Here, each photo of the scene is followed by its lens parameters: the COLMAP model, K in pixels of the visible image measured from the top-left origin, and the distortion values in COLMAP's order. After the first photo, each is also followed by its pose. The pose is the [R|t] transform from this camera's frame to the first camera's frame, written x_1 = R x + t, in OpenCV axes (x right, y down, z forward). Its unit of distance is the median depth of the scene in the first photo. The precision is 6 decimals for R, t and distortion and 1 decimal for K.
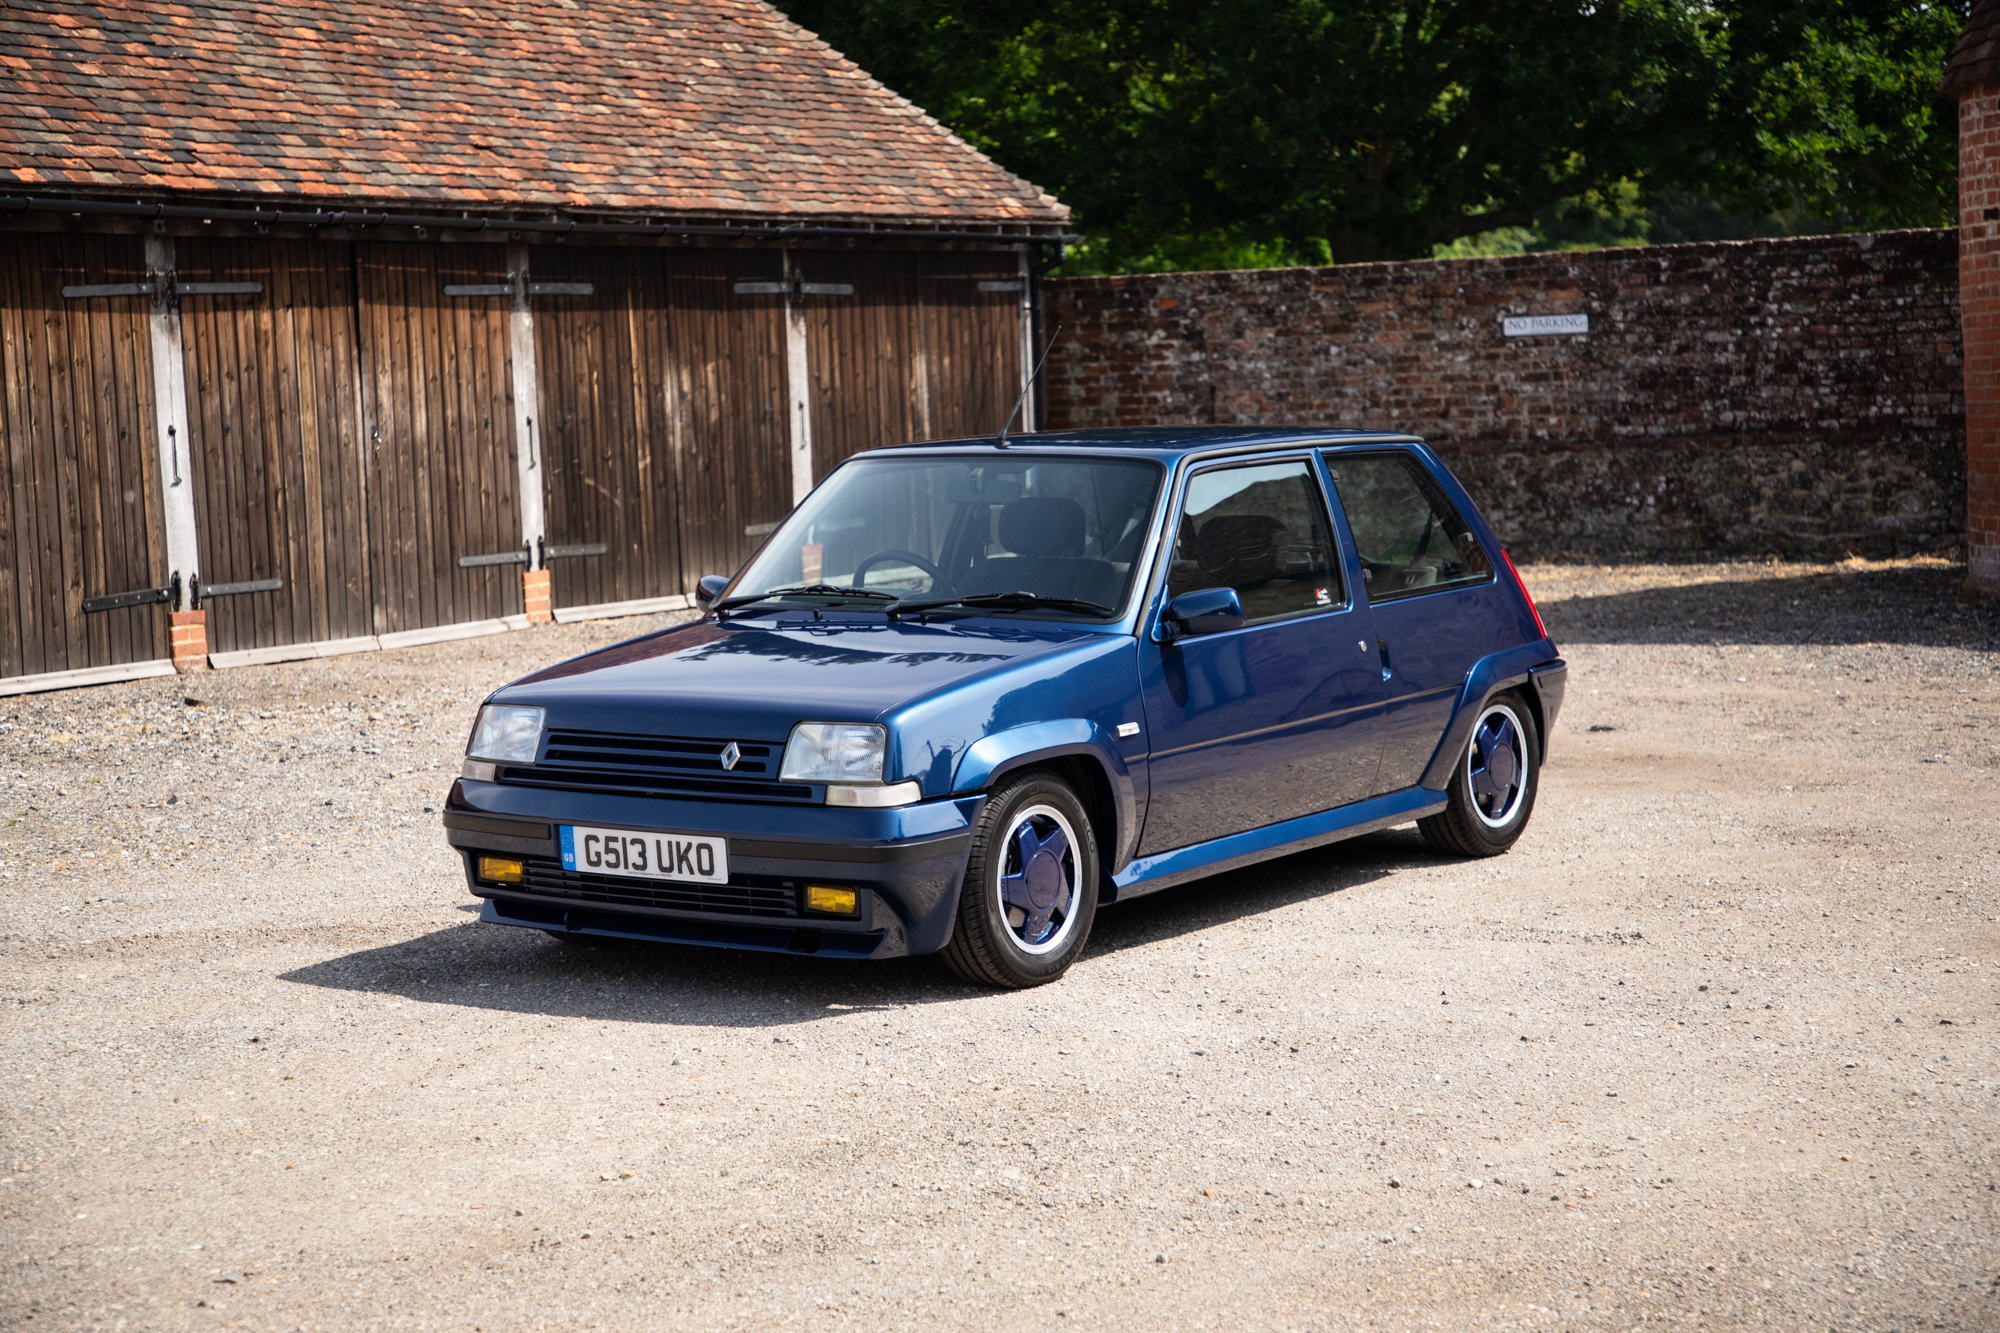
lens RADIAL K [[3737.1, 0, 994.3], [0, 3737.1, 678.1], [0, 0, 1]] dist [0.394929, 0.000000]
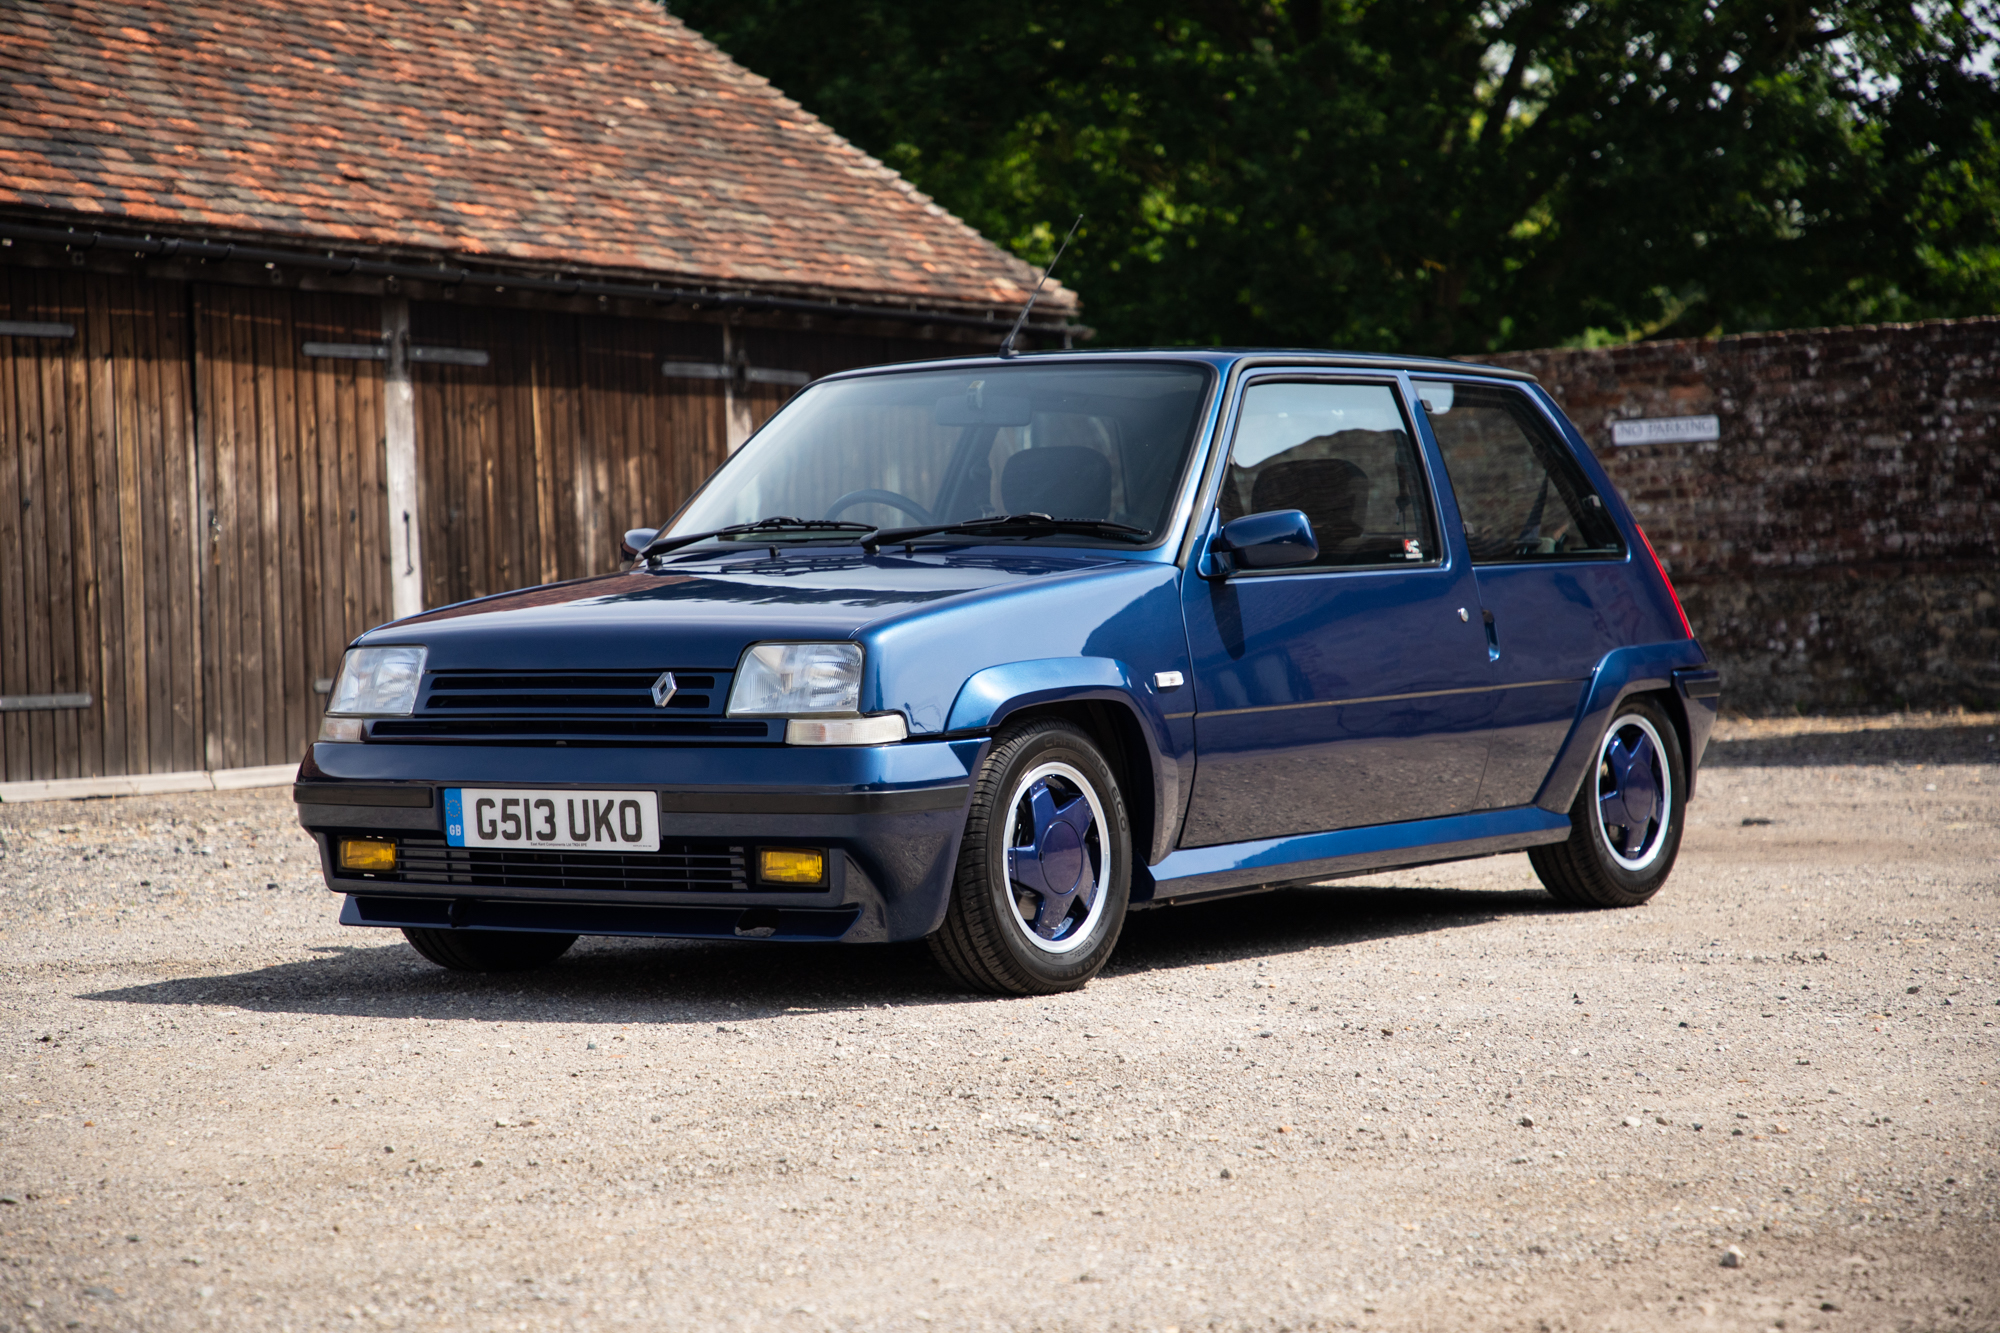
lens RADIAL K [[4583.0, 0, 985.4], [0, 4583.0, 667.1], [0, 0, 1]] dist [0.542404, 0.000000]
pose [[0.999985, 0.004480, 0.003010, -0.002802], [-0.004233, 0.996964, -0.077752, 0.042101], [-0.003350, 0.077738, 0.996968, 0.018315]]
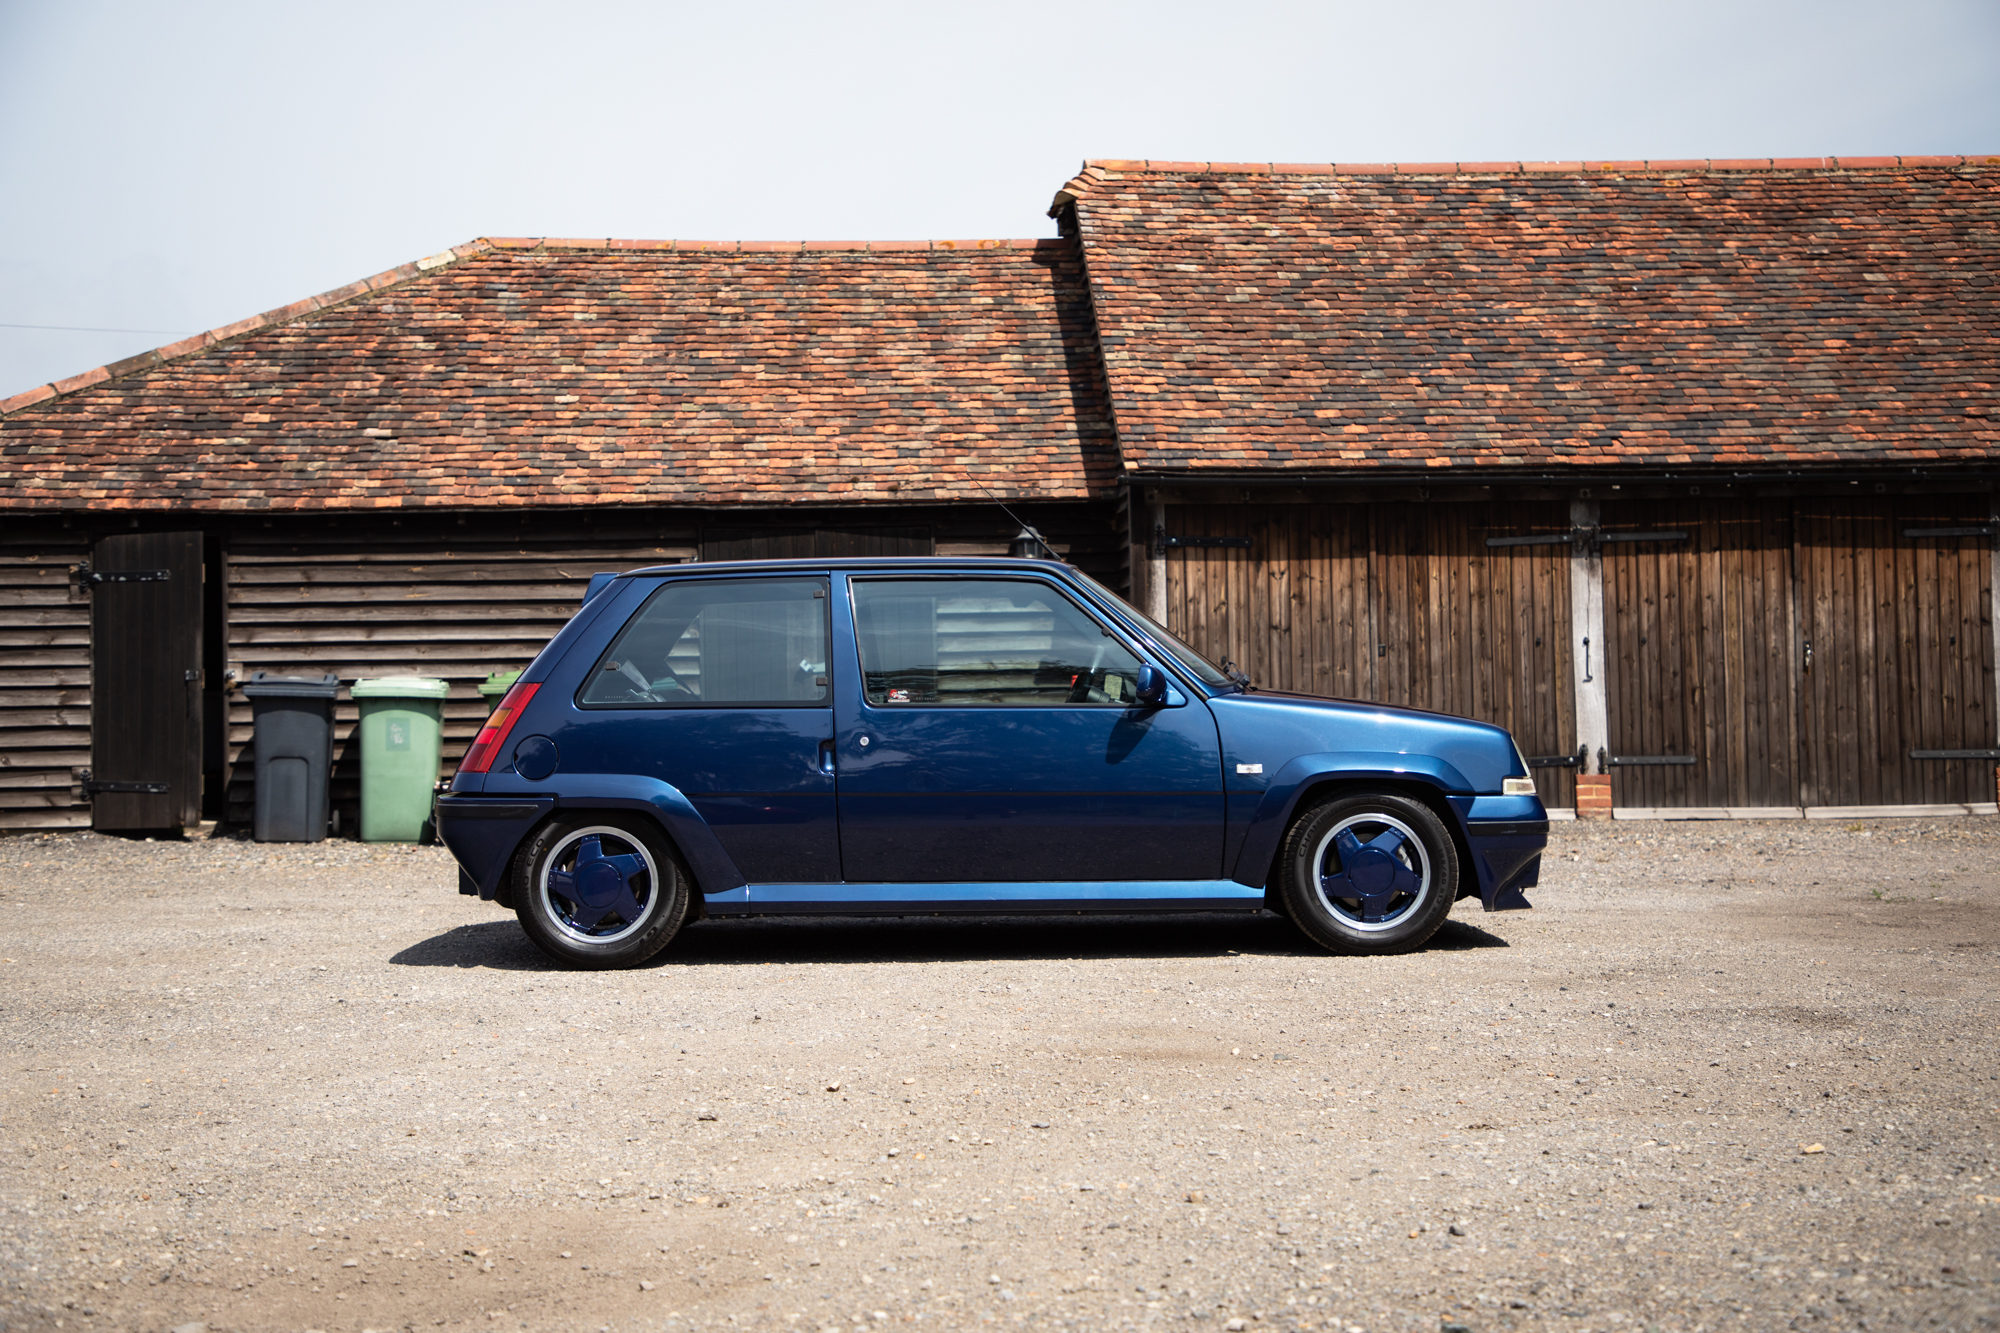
lens RADIAL K [[2520.1, 0, 1000.6], [0, 2520.1, 661.2], [0, 0, 1]] dist [0.186483, 0.000000]
pose [[0.570902, -0.001339, -0.821017, 0.380844], [-0.074994, 0.995733, -0.053772, 0.006106], [0.817586, 0.092270, 0.568366, 0.292474]]
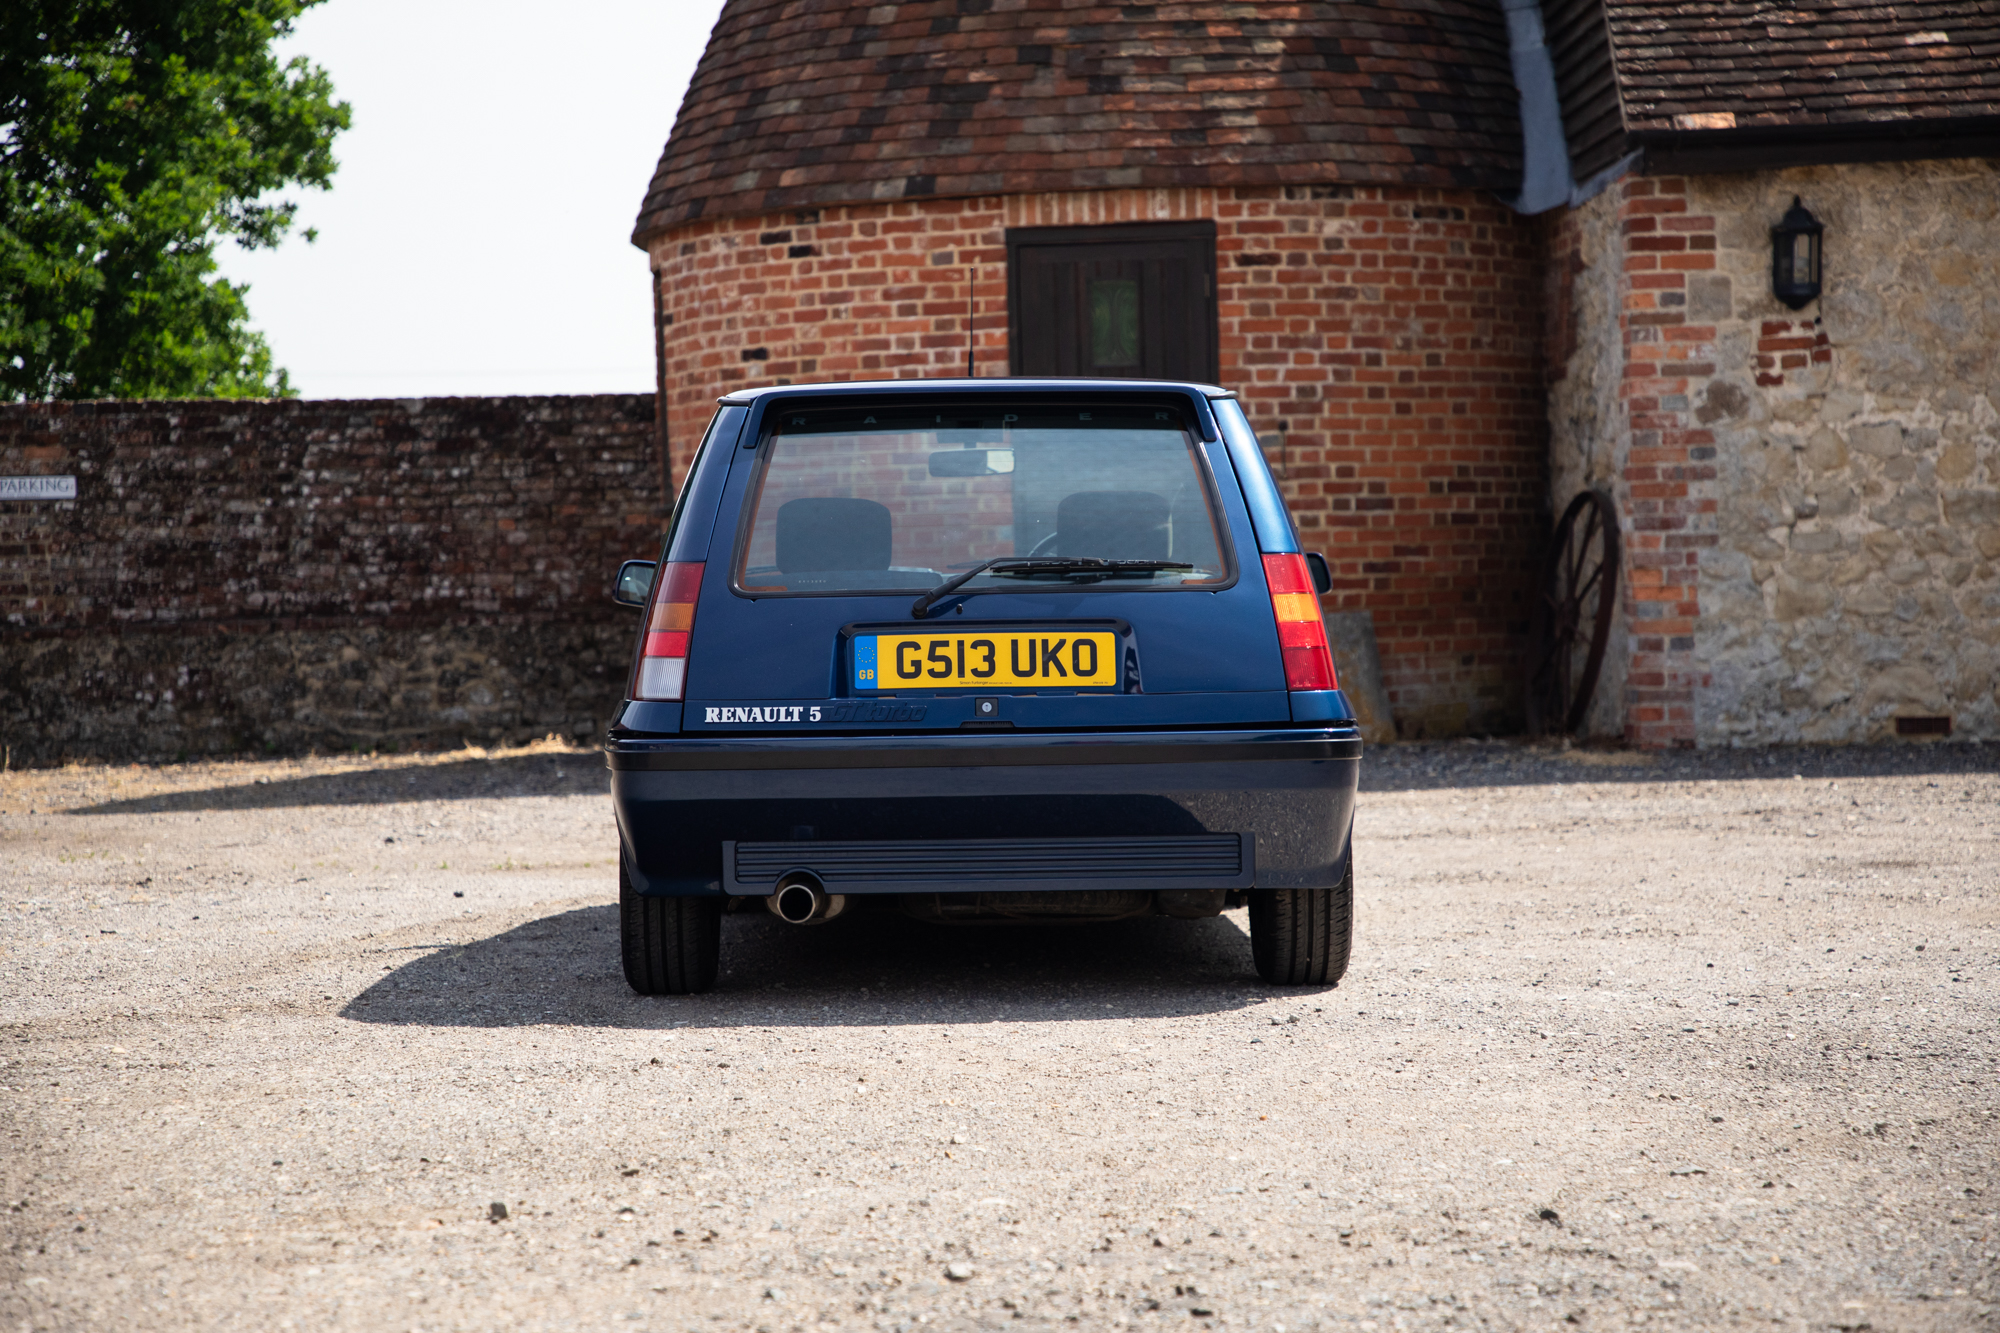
lens RADIAL K [[4316.9, 0, 1004.4], [0, 4316.9, 669.5], [0, 0, 1]] dist [0.476283, 0.000000]
pose [[0.814262, 0.004340, 0.580482, -0.291722], [0.050402, 0.995667, -0.078144, 0.039919], [-0.578306, 0.092887, 0.810515, 0.110879]]
